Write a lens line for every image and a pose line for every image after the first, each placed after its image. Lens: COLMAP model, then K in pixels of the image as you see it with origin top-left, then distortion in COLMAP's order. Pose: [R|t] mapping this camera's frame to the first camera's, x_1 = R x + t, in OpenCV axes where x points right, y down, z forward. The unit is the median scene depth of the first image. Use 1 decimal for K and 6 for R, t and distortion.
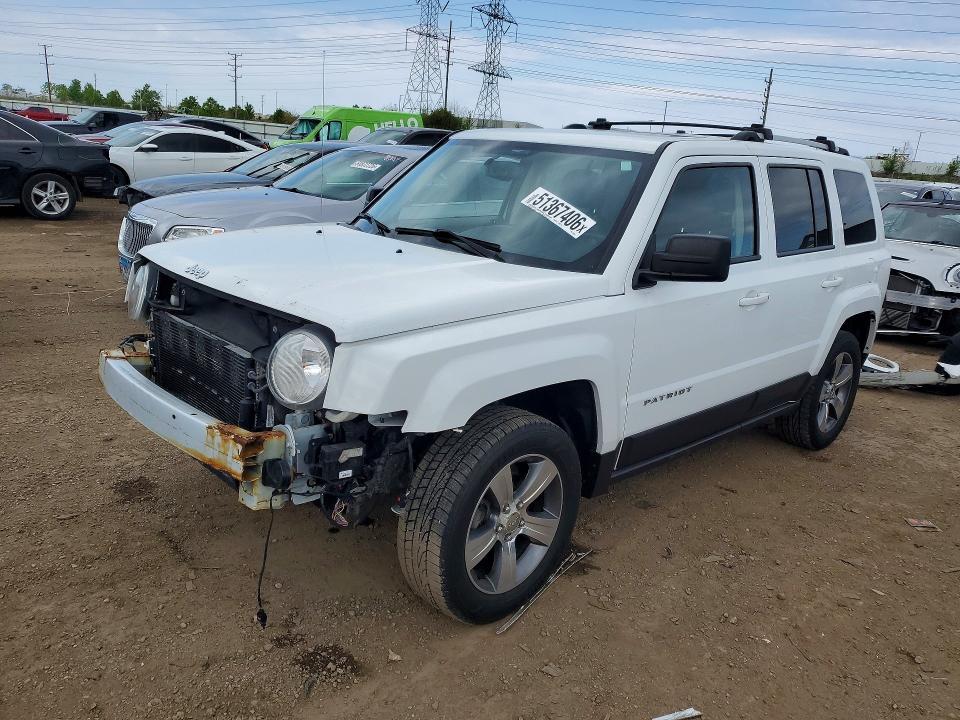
lens RADIAL K [[779.2, 0, 480.0], [0, 779.2, 360.0], [0, 0, 1]] dist [0.027246, 0.008829]
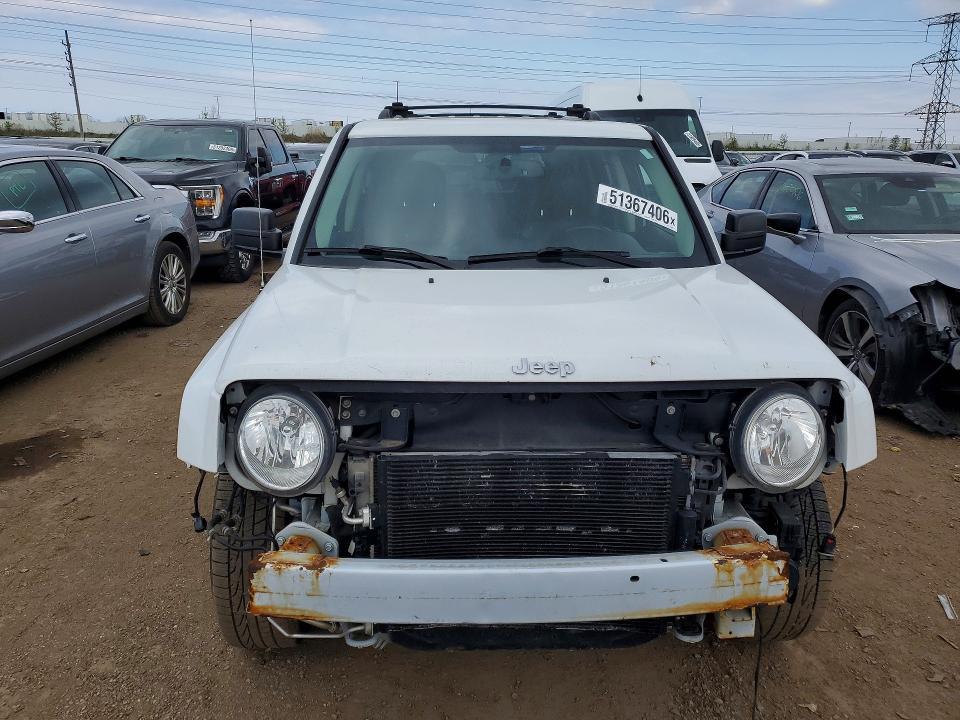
lens RADIAL K [[779.2, 0, 480.0], [0, 779.2, 360.0], [0, 0, 1]] dist [0.027246, 0.008829]
pose [[0.649321, -0.270836, 0.710654, -0.694708], [0.241653, 0.959487, 0.144871, -0.183480], [-0.721100, 0.077664, 0.688464, 0.470385]]
